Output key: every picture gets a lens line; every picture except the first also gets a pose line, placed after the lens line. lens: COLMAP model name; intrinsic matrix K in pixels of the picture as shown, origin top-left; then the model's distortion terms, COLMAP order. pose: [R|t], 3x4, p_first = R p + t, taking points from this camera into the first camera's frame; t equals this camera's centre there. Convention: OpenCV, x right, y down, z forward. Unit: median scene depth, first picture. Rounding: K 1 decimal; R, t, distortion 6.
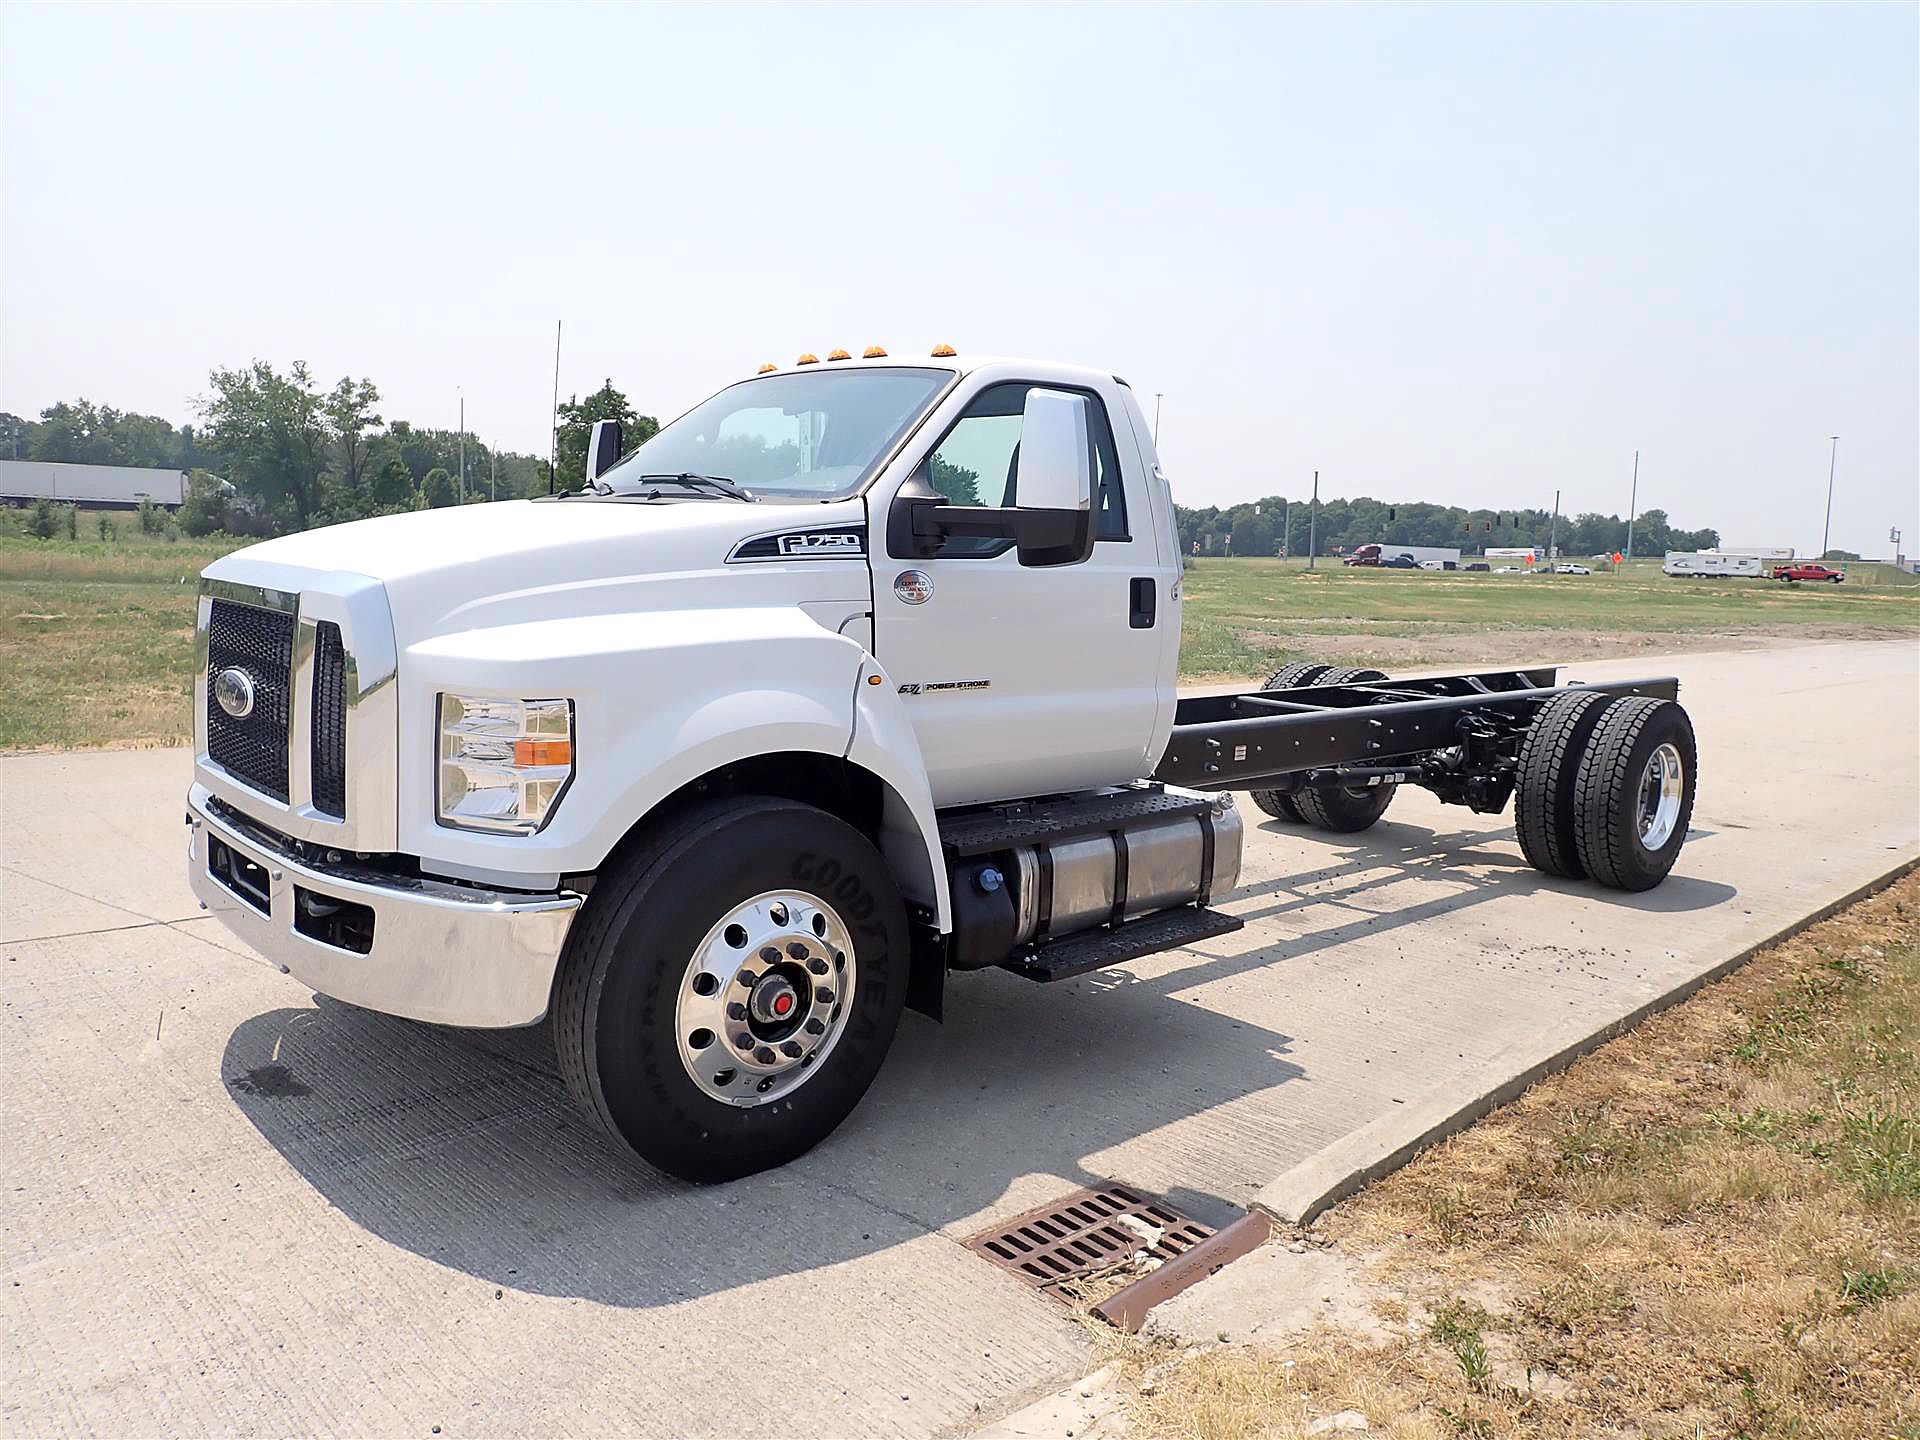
lens RADIAL K [[1399.5, 0, 960.0], [0, 1399.5, 720.0], [0, 0, 1]] dist [0.003144, -0.016078]
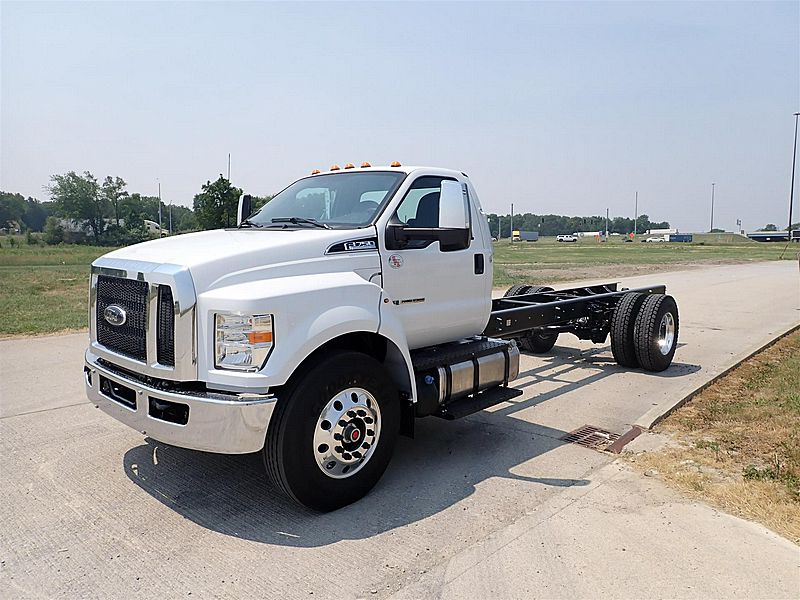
lens RADIAL K [[583.1, 0, 400.0], [0, 583.1, 300.0], [0, 0, 1]] dist [0.003144, -0.016078]
pose [[0.996129, -0.035289, 0.080505, -0.107328], [0.036636, 0.999211, -0.015320, -0.011758], [-0.079901, 0.018211, 0.996636, -0.013523]]
